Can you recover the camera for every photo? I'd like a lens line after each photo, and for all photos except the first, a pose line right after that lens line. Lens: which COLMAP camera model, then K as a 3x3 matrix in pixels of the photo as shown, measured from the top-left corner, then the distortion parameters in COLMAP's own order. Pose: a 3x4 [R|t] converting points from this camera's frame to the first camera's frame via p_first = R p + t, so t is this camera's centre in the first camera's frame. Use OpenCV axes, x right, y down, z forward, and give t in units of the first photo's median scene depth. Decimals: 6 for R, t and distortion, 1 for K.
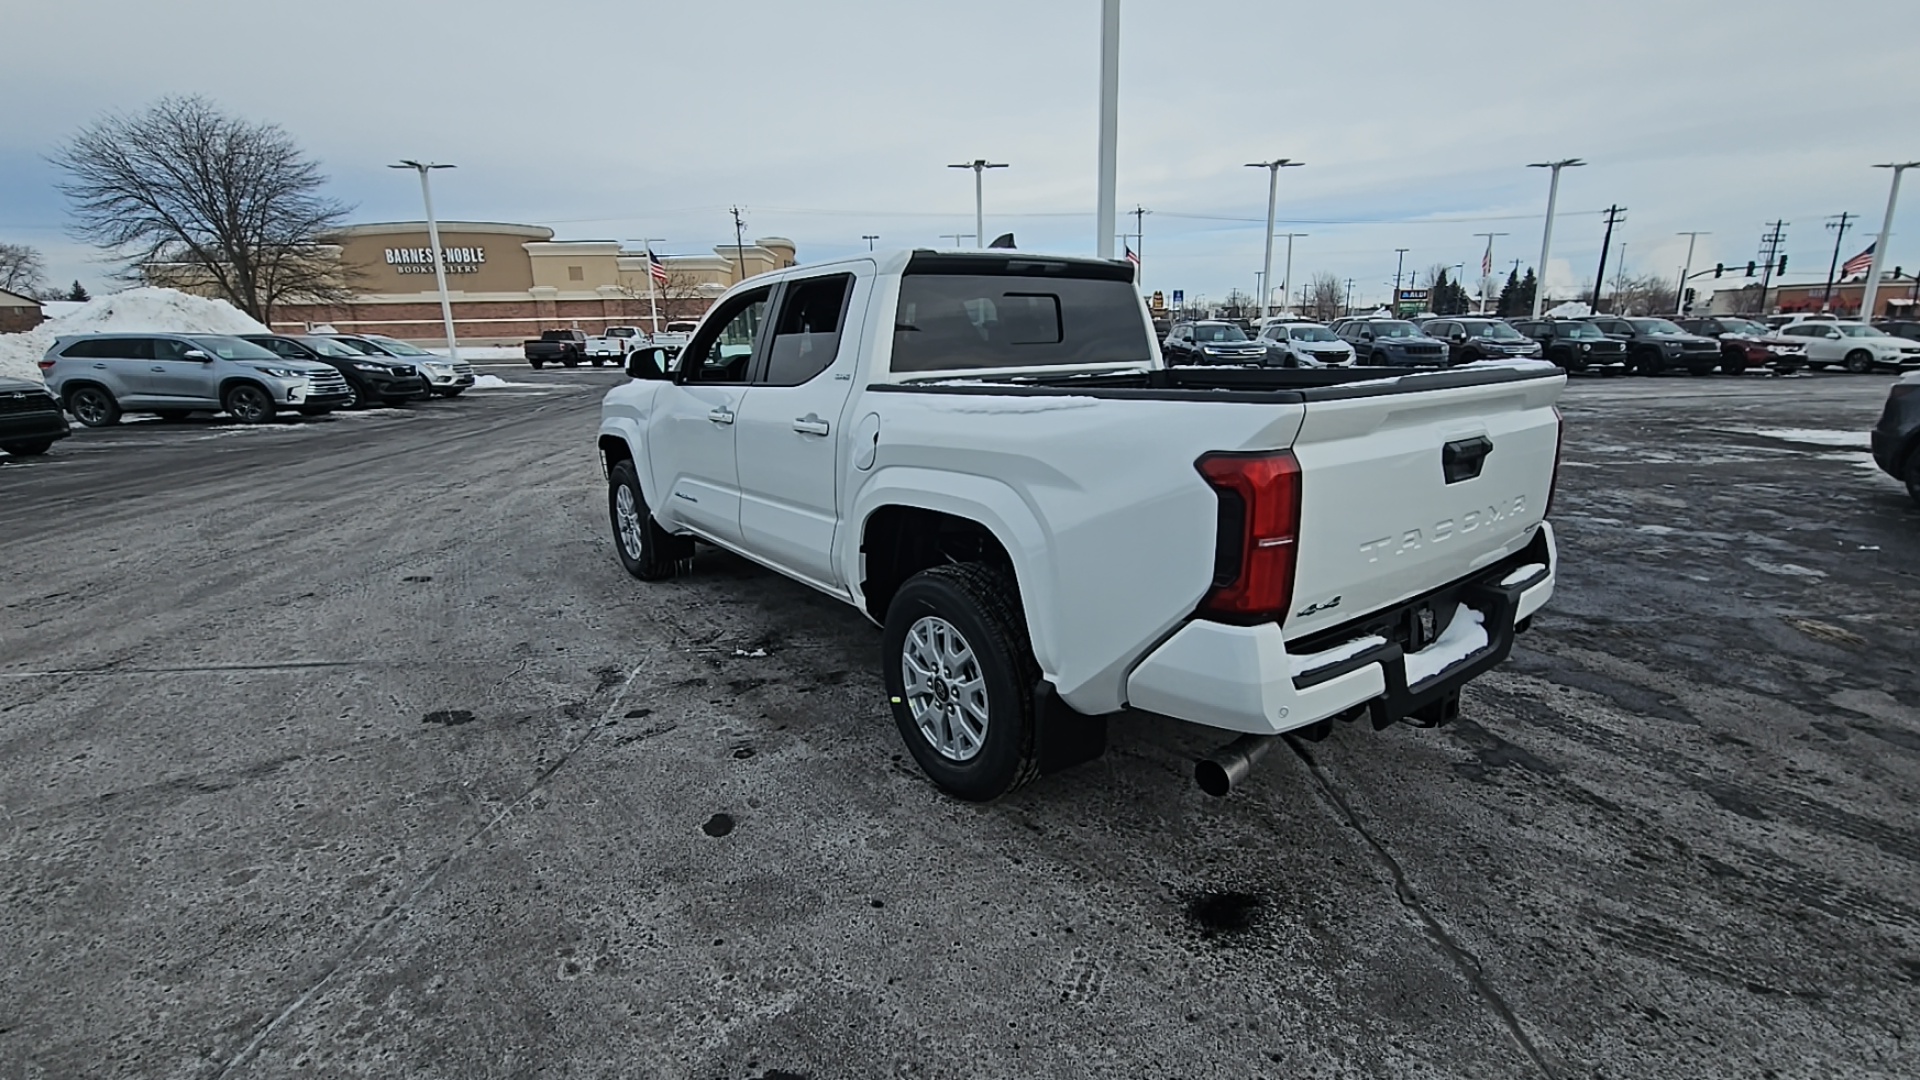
lens RADIAL K [[853.5, 0, 980.4], [0, 853.5, 543.9], [0, 0, 1]] dist [0.008379, -0.005914]
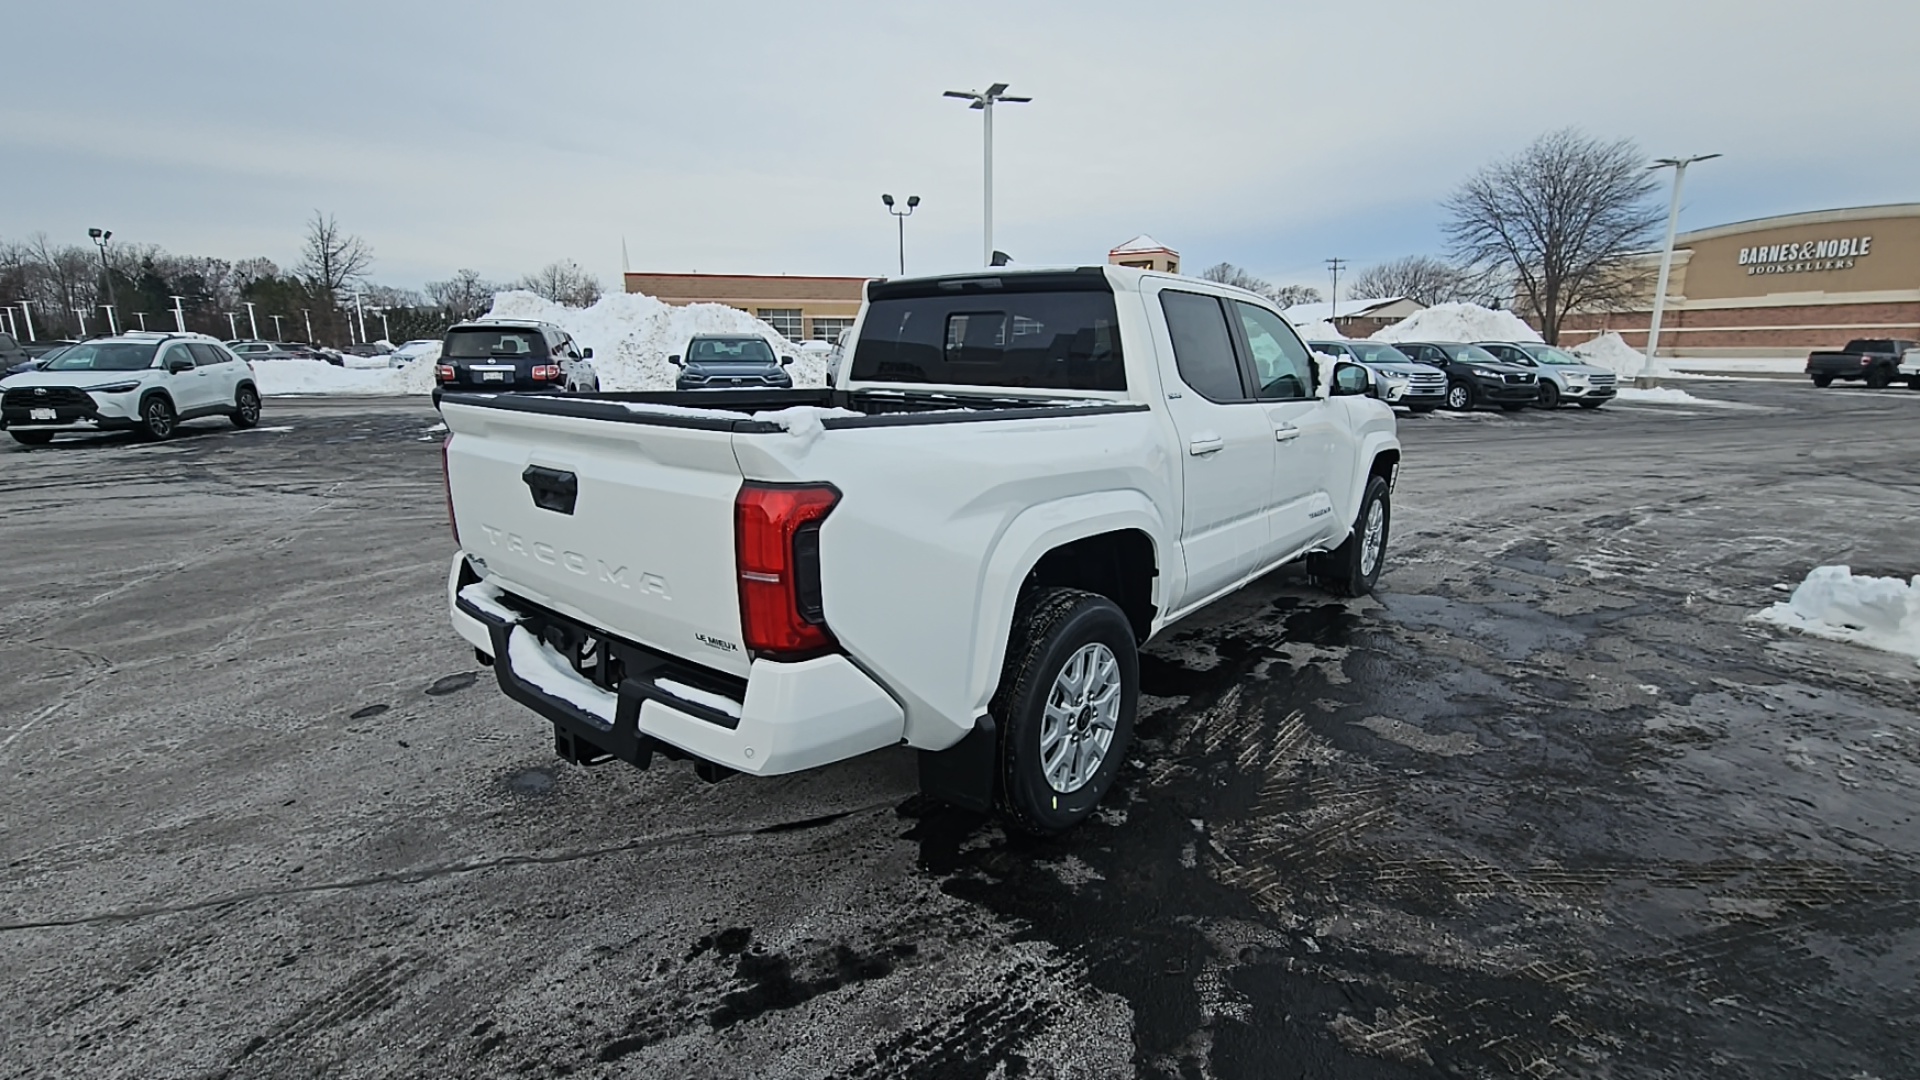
lens RADIAL K [[853.5, 0, 980.0], [0, 853.5, 545.7], [0, 0, 1]] dist [0.008379, -0.005914]
pose [[0.236544, 0.235005, -0.942773, 1.058266], [-0.240066, 0.954361, 0.177660, -0.214456], [0.941496, 0.184303, 0.282165, 0.785306]]
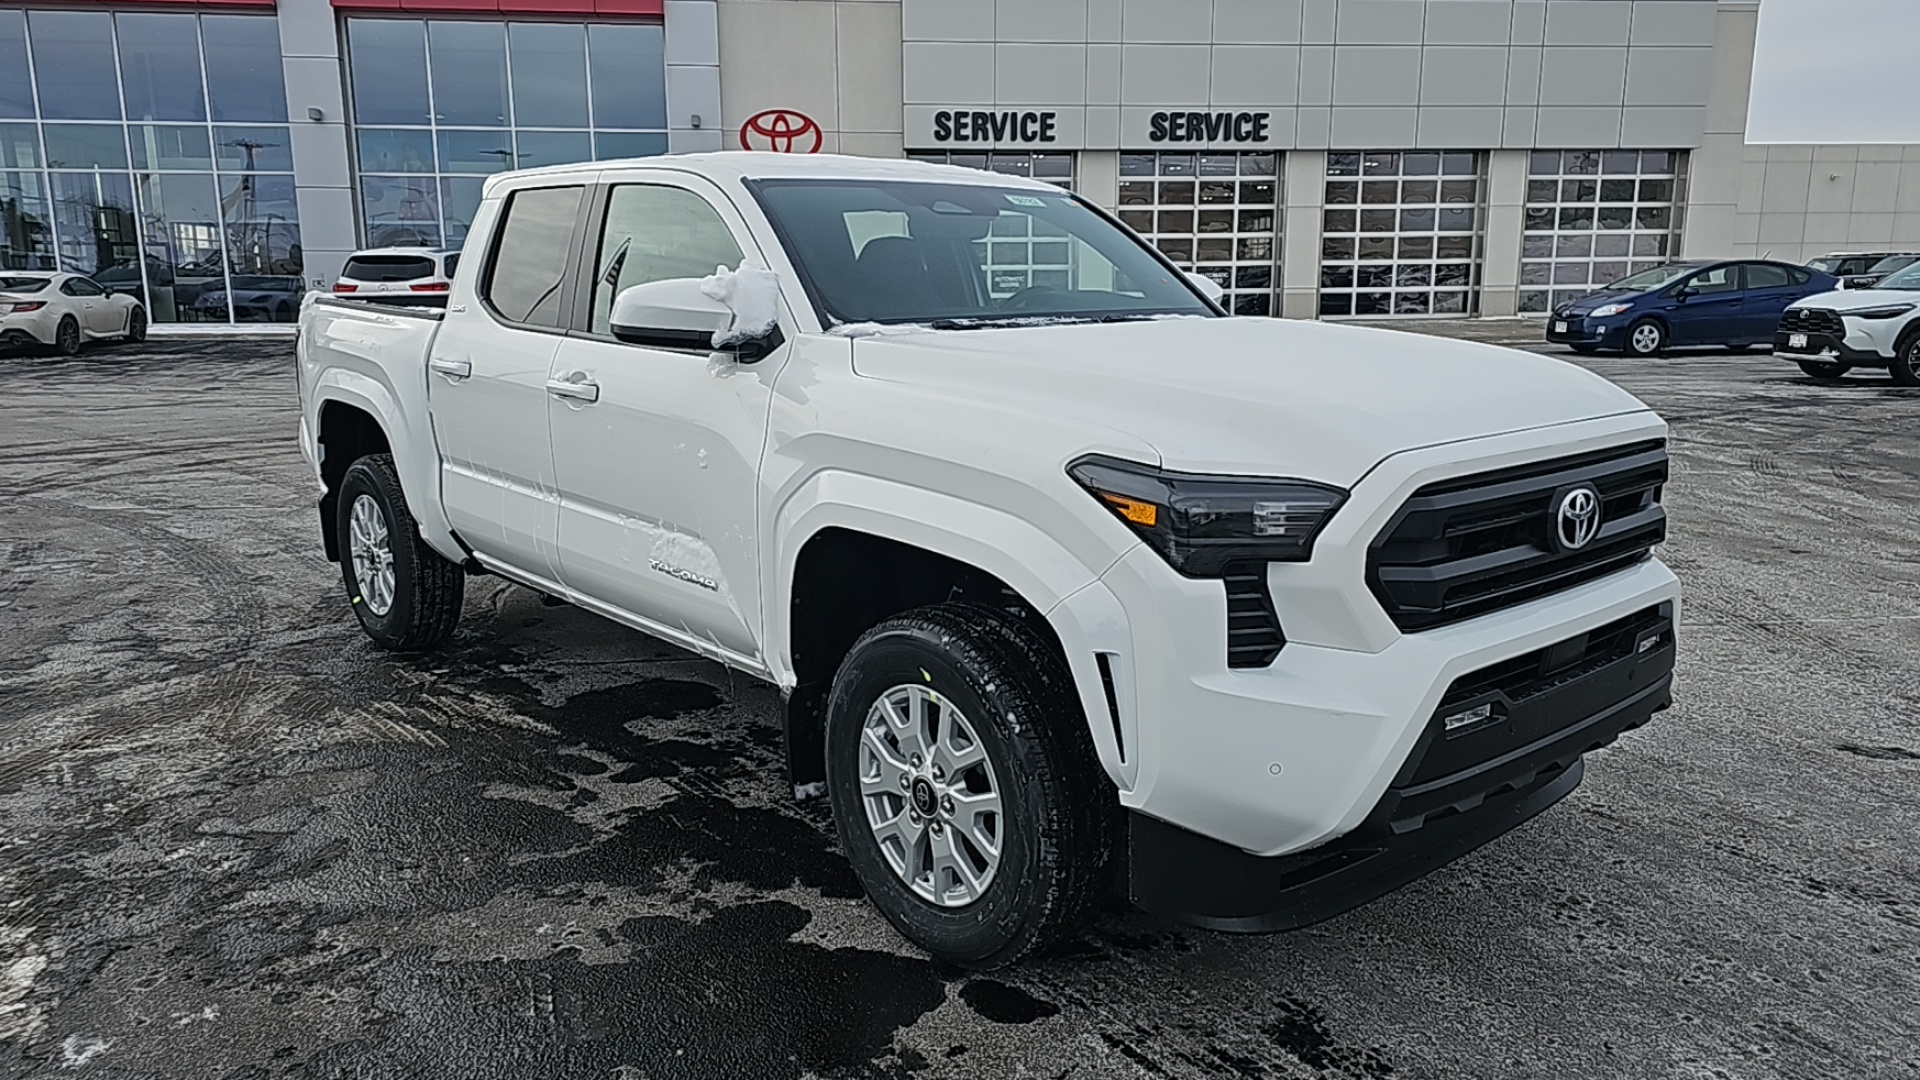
lens RADIAL K [[1373.9, 0, 957.1], [0, 1373.9, 542.2], [0, 0, 1]] dist [0.060185, -0.028140]
pose [[-0.998483, 0.030644, -0.045756, -0.192364], [0.008376, 0.905716, 0.423802, -0.620360], [0.054429, 0.422775, -0.904598, 2.556571]]
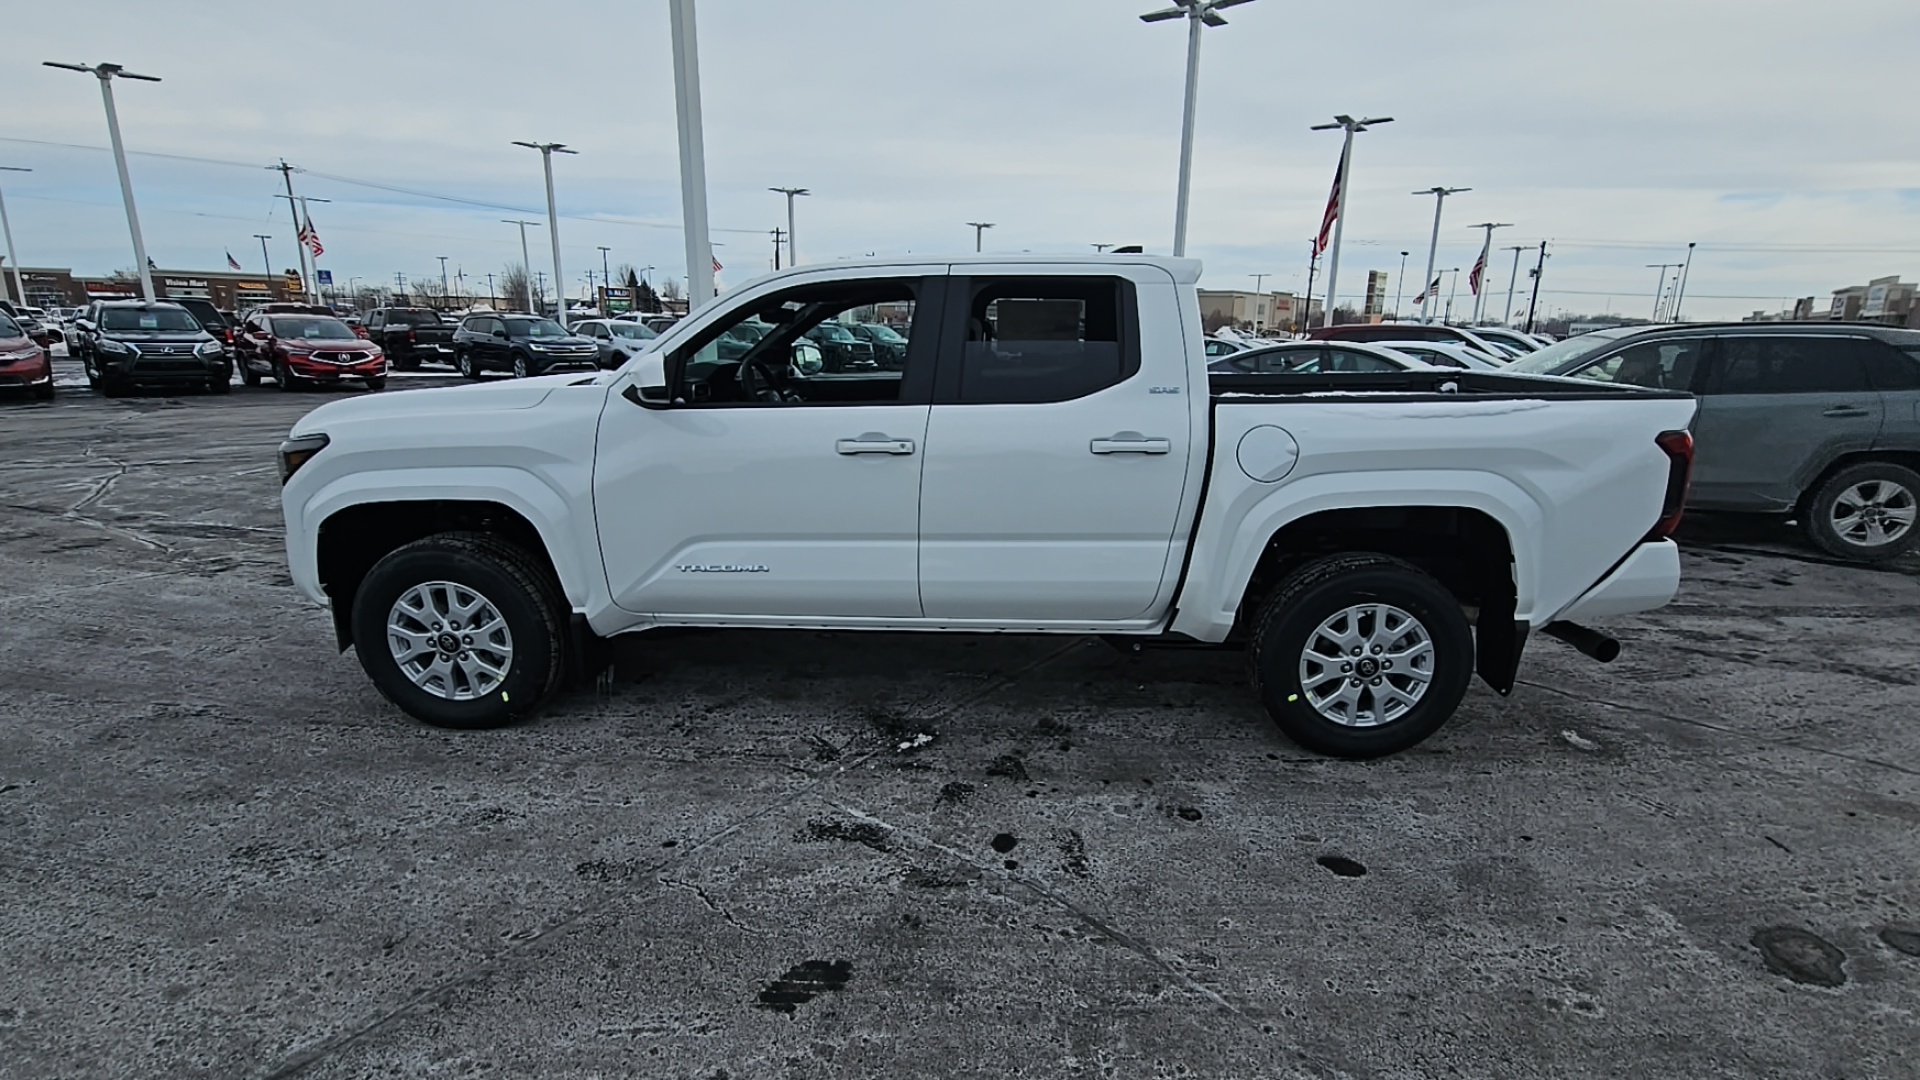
lens RADIAL K [[853.5, 0, 980.3], [0, 853.5, 540.1], [0, 0, 1]] dist [0.008379, -0.005914]
pose [[0.647663, -0.160217, 0.744891, -0.932714], [0.159856, 0.984456, 0.072754, -0.122559], [-0.744969, 0.071955, 0.663207, 0.495622]]
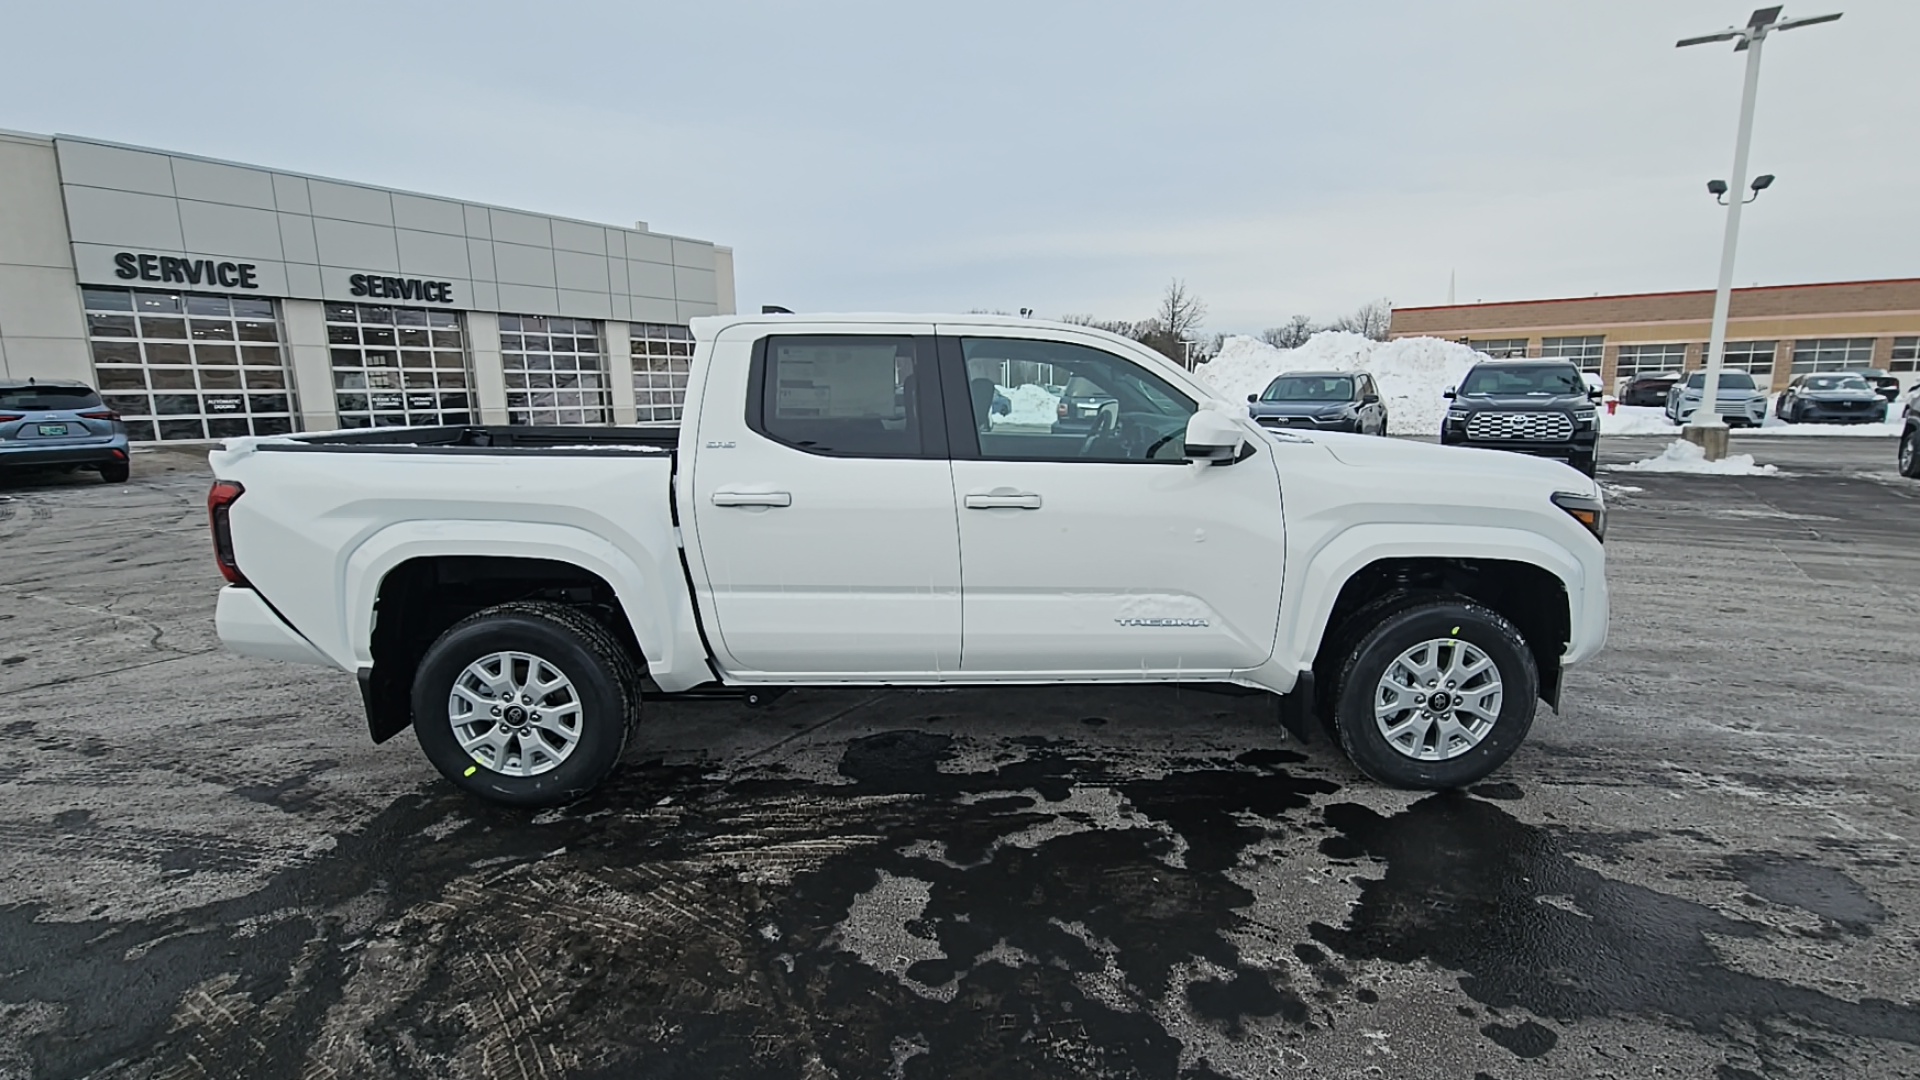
lens RADIAL K [[853.5, 0, 978.7], [0, 853.5, 546.9], [0, 0, 1]] dist [0.008379, -0.005914]
pose [[-0.600233, 0.167546, -0.782080, 0.769732], [-0.173835, 0.927112, 0.332032, -0.493903], [0.780706, 0.335249, -0.527358, 1.905279]]
